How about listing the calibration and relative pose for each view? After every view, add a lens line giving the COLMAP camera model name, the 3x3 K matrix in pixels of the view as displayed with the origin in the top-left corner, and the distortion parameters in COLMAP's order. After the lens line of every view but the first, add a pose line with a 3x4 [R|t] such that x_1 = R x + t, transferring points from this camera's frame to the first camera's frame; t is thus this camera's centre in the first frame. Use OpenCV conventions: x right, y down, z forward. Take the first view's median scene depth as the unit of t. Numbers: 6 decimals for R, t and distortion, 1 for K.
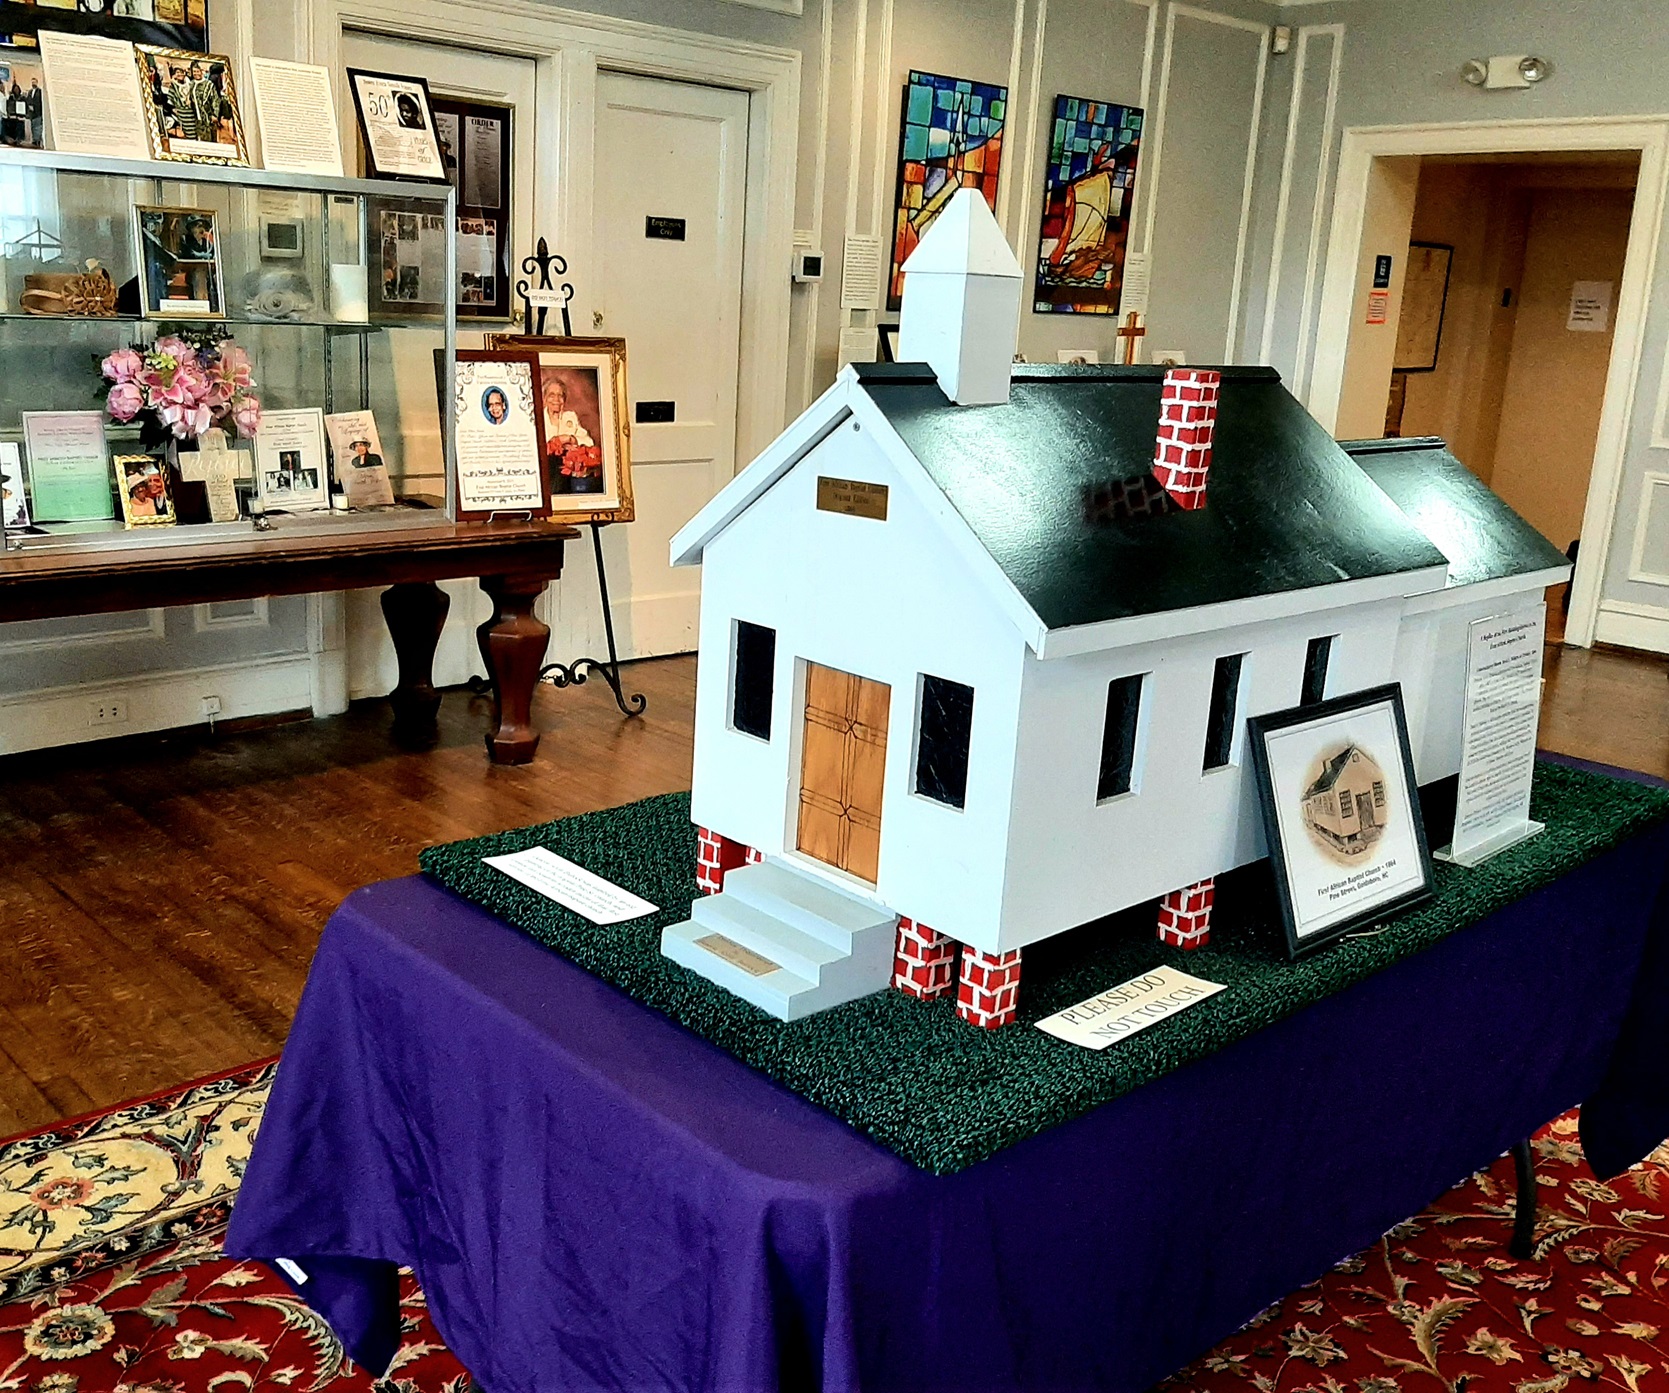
lens RADIAL K [[1582.4, 0, 834.5], [0, 1582.4, 696.5], [0, 0, 1]] dist [0.002067, -0.010276]
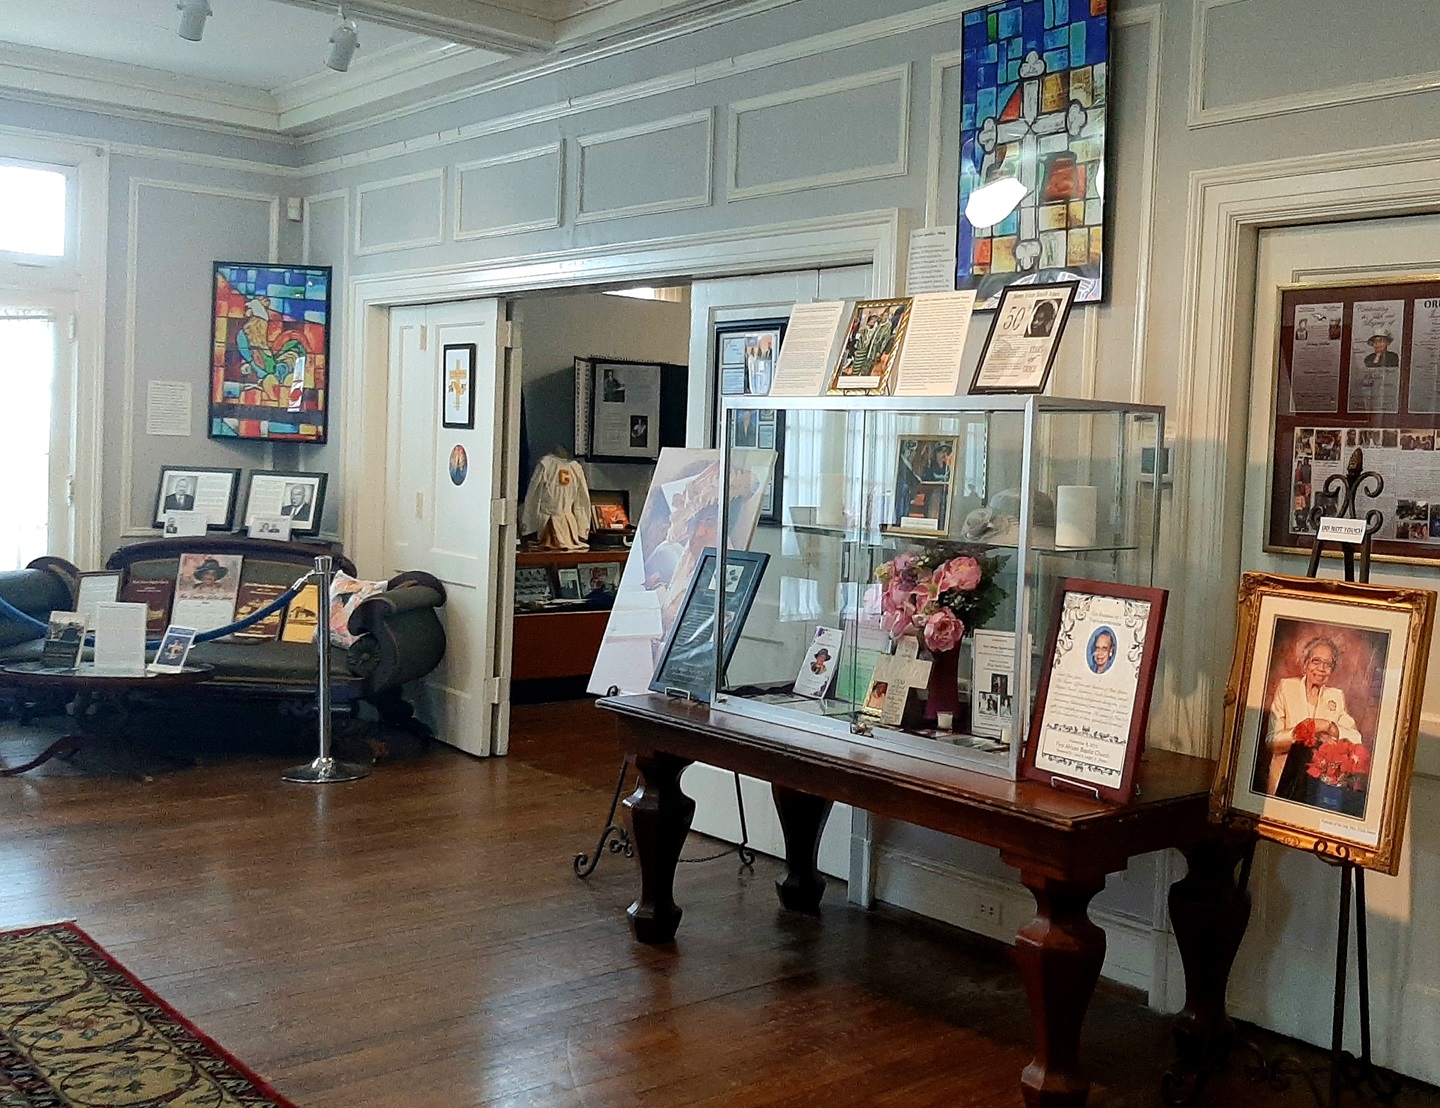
lens RADIAL K [[1489.4, 0, 722.4], [0, 1489.4, 480.2], [0, 0, 1]] dist [0.123782, -0.250965]
pose [[-0.035106, -0.031296, -0.998893, 0.553458], [-0.283038, 0.958898, -0.020096, -0.196816], [0.958466, 0.282019, -0.042521, 0.824254]]
